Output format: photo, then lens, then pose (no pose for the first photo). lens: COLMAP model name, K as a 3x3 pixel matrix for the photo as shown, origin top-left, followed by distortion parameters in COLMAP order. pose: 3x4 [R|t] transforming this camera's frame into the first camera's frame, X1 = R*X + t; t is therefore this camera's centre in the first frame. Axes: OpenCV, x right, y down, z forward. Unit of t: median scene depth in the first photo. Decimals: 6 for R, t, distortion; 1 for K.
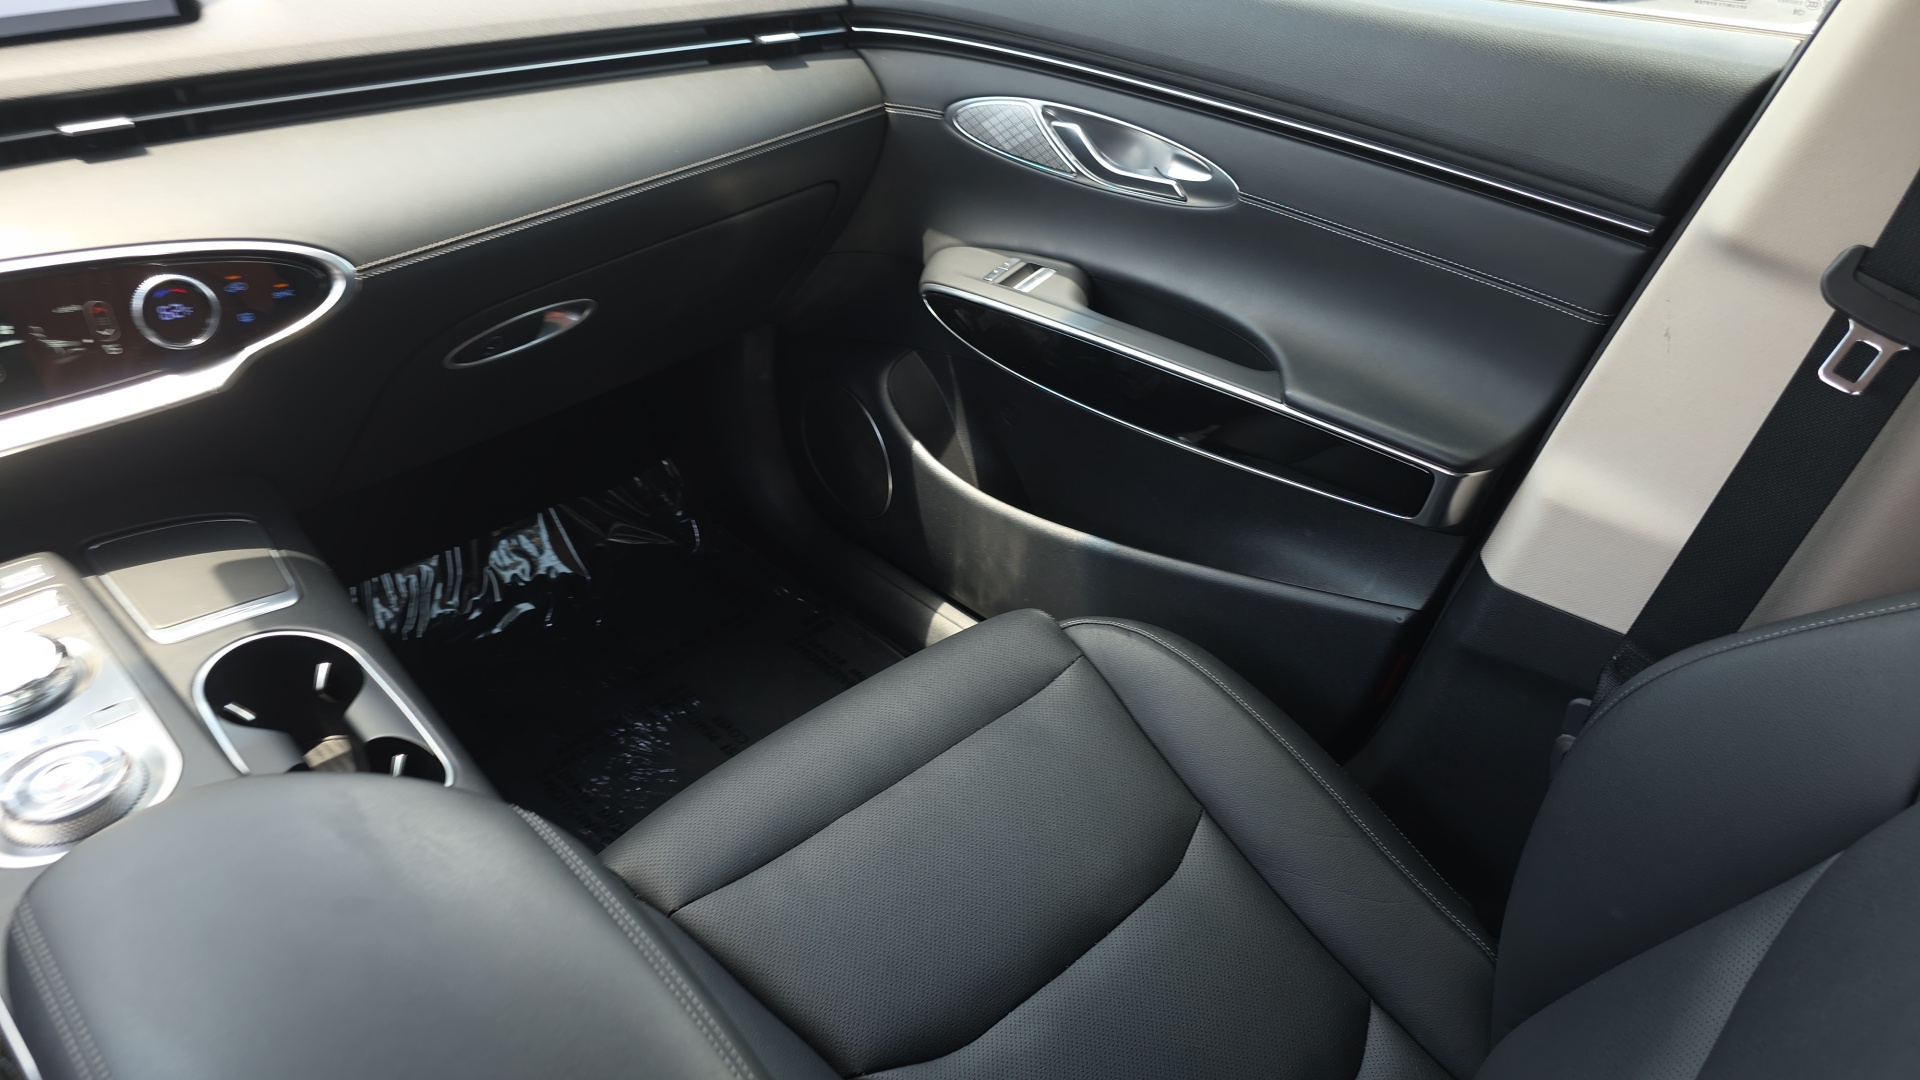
lens RADIAL K [[1292.7, 0, 916.4], [0, 1292.7, 553.4], [0, 0, 1]] dist [0.059473, -0.059497]
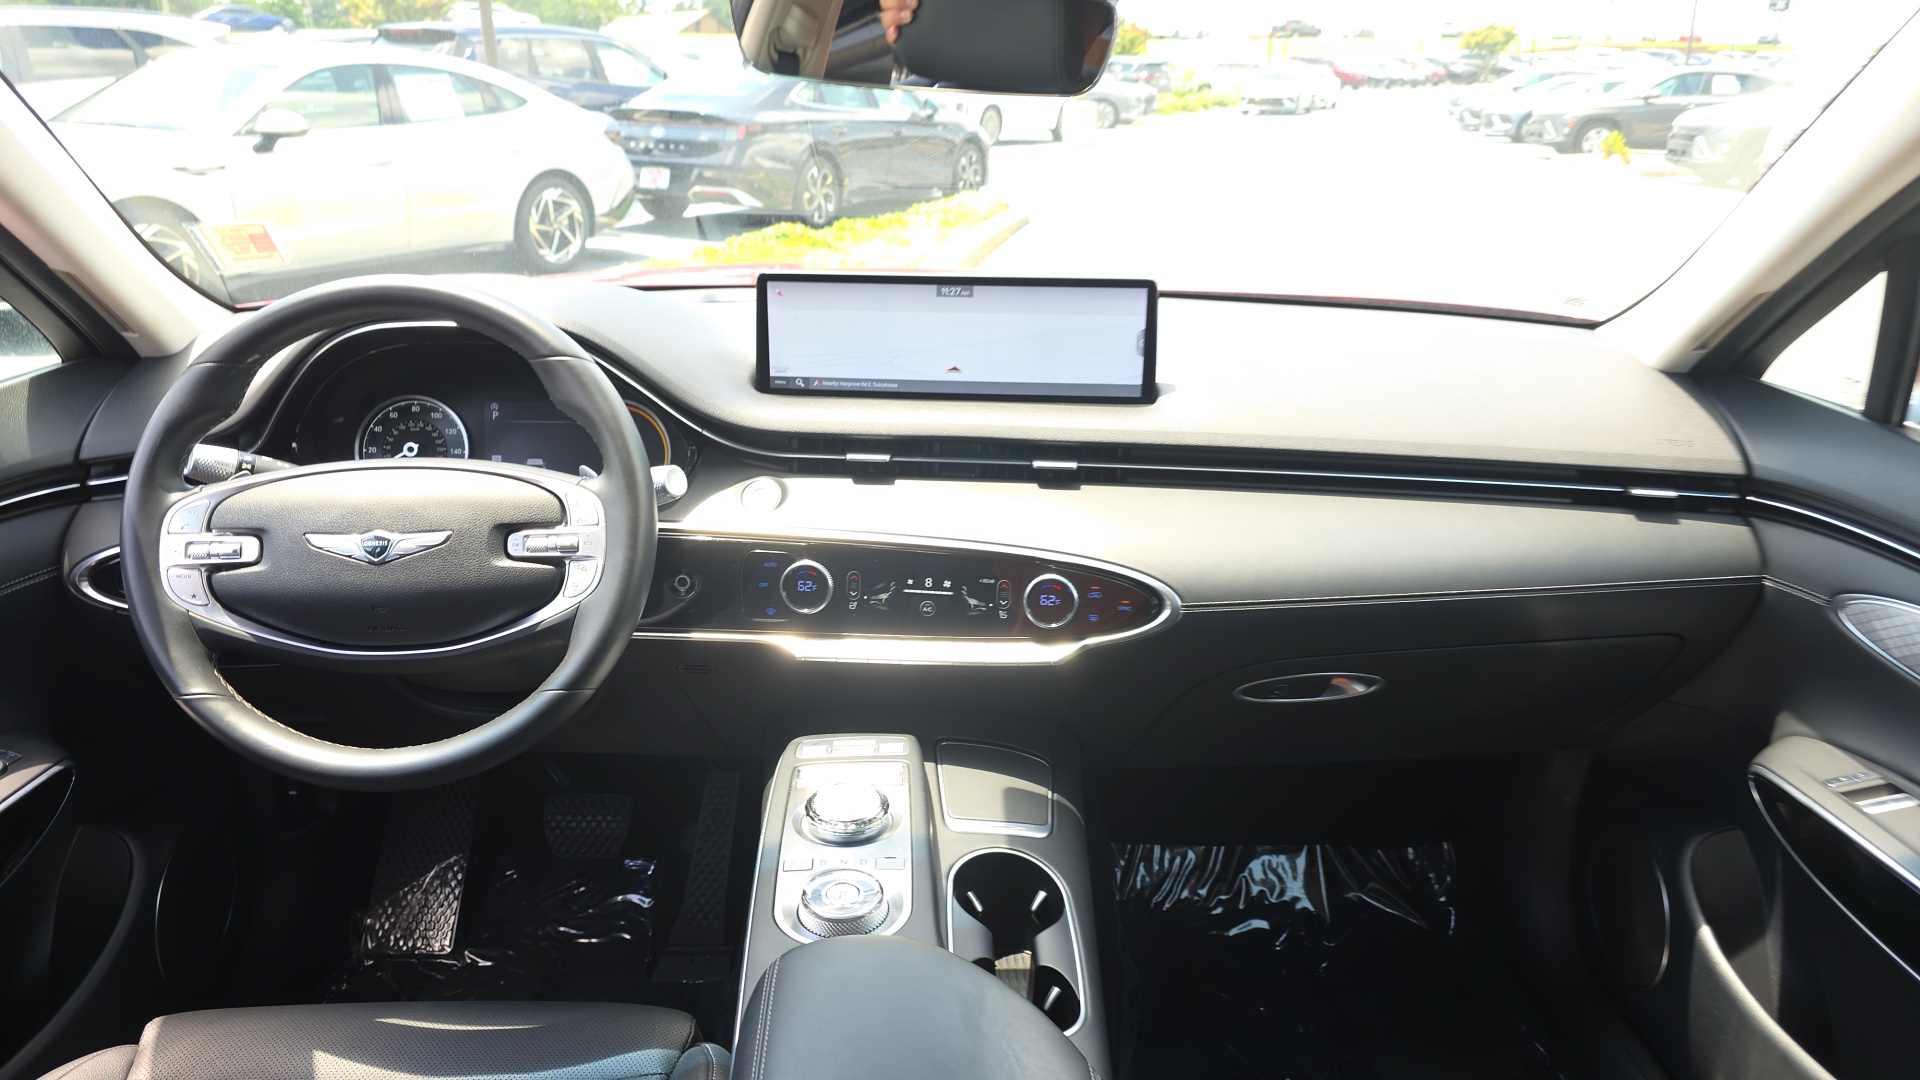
lens RADIAL K [[1297.3, 0, 941.0], [0, 1297.3, 554.1], [0, 0, 1]] dist [0.055840, -0.052146]
pose [[0.751129, 0.233603, -0.617443, 0.157018], [-0.376370, 0.919939, -0.109811, -0.036735], [0.542357, 0.314869, 0.778913, -0.115086]]
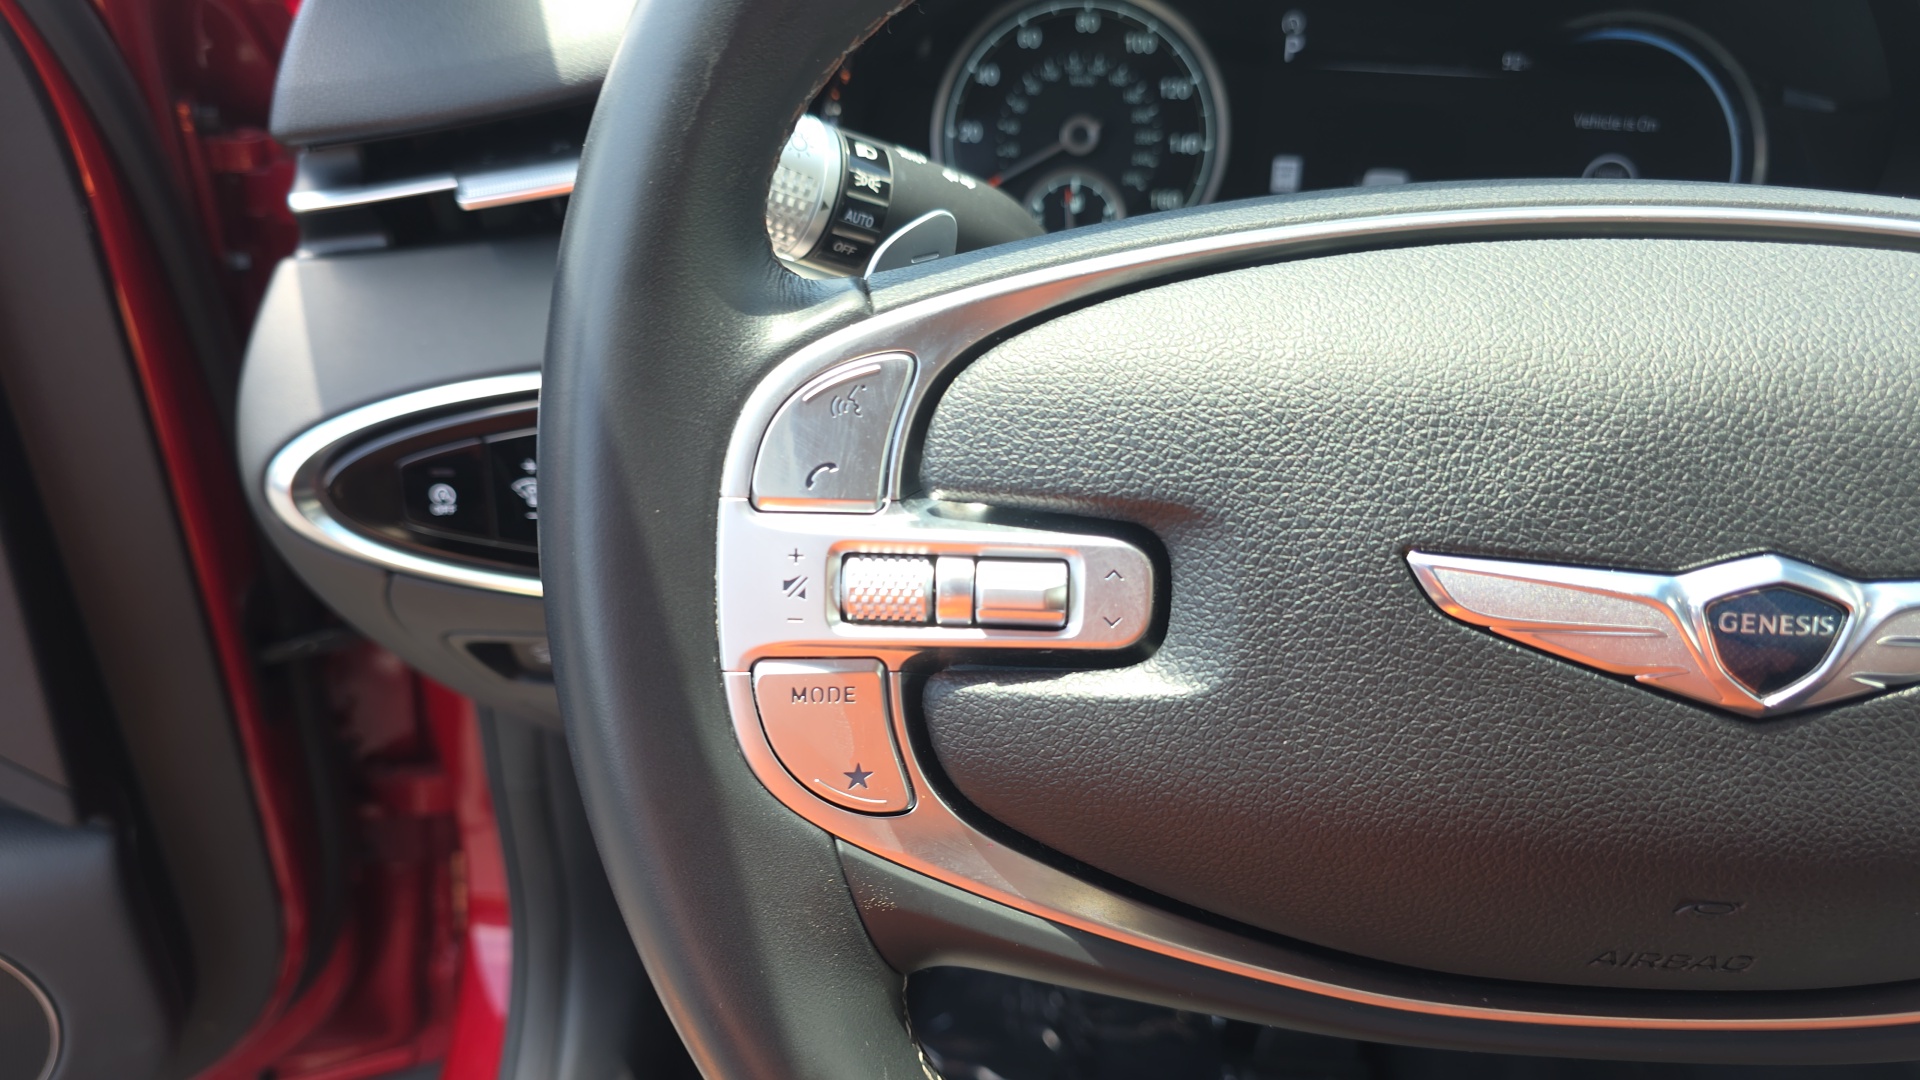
lens RADIAL K [[1343.7, 0, 945.6], [0, 1343.7, 547.4], [0, 0, 1]] dist [0.005851, -0.000934]
pose [[0.691966, 0.399850, -0.601084, -0.803885], [-0.423987, 0.898973, 0.109918, 0.032996], [0.584309, 0.178792, 0.791591, 0.200450]]
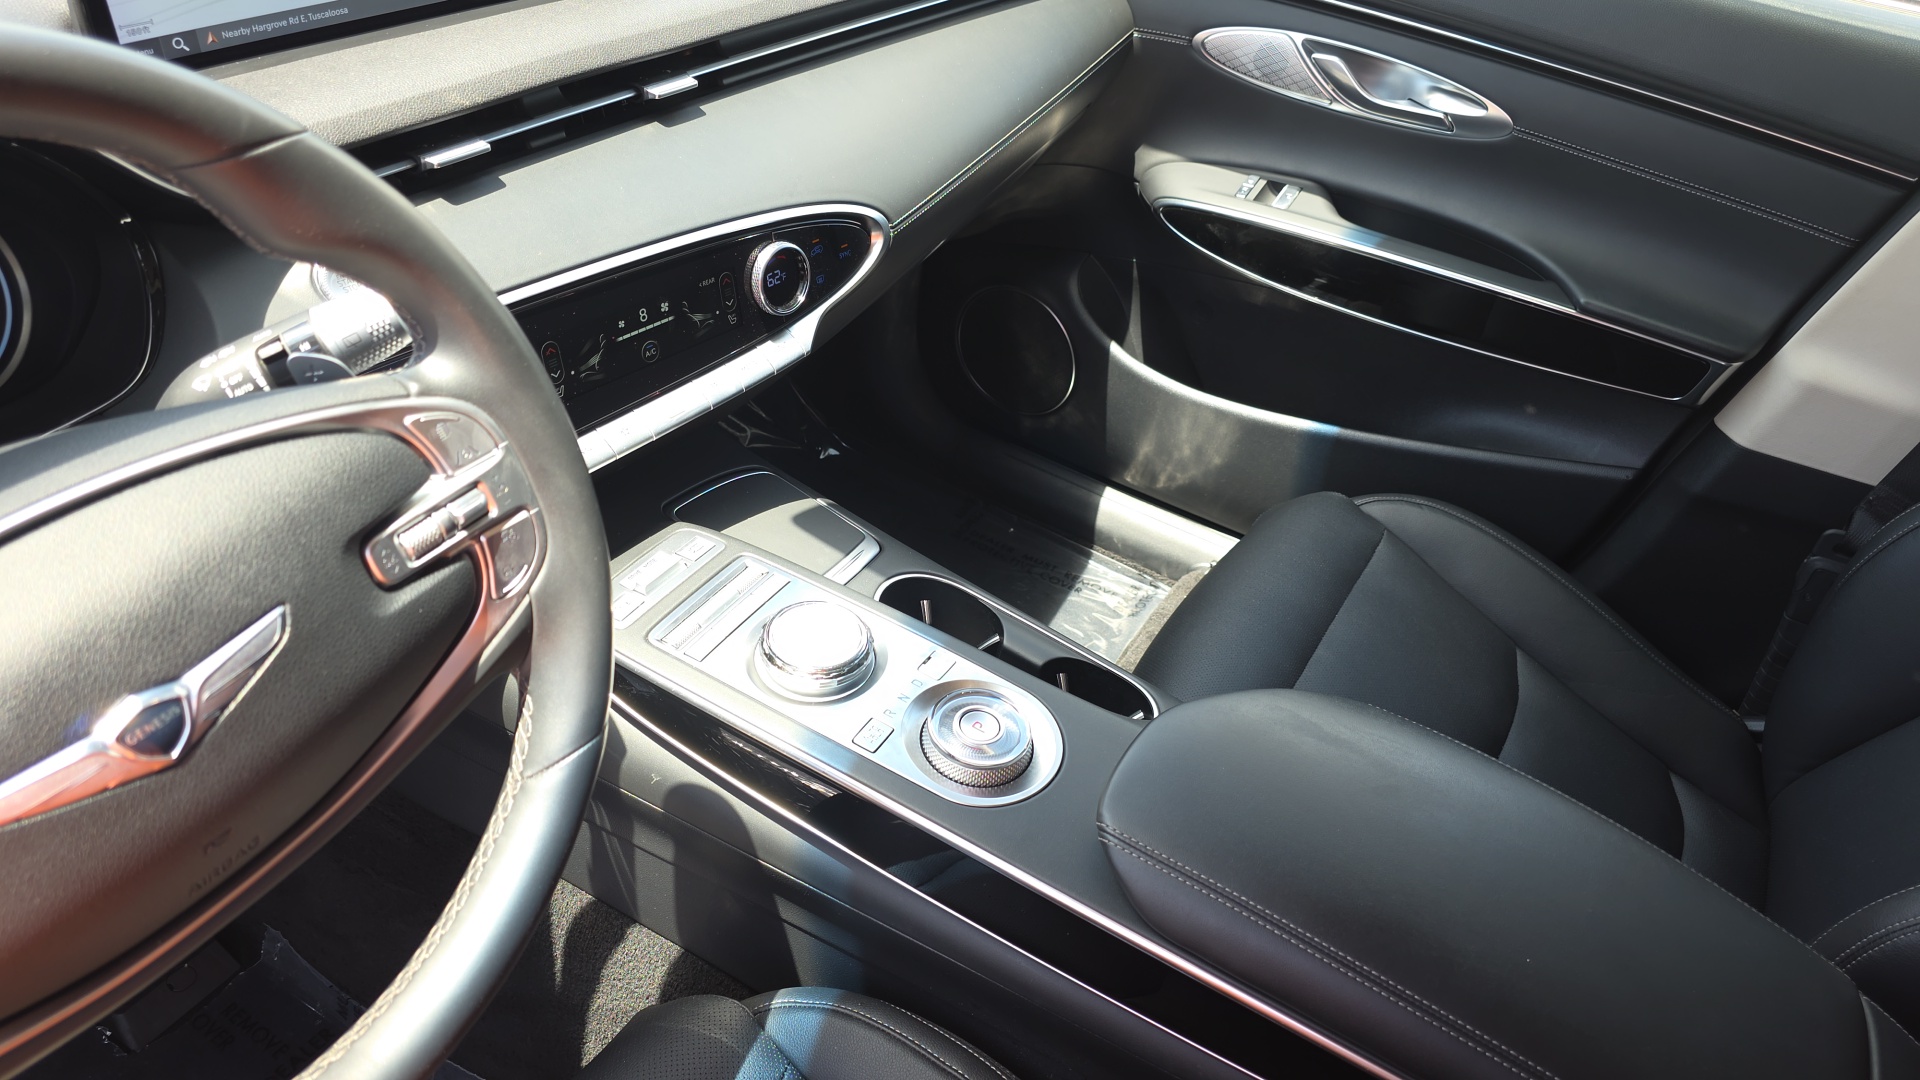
lens RADIAL K [[1297.3, 0, 941.0], [0, 1297.3, 554.1], [0, 0, 1]] dist [0.055840, -0.052146]
pose [[0.955776, -0.094407, 0.278529, -0.703327], [0.061599, 0.990331, 0.124295, -0.083771], [-0.287571, -0.101642, 0.952351, -0.029472]]
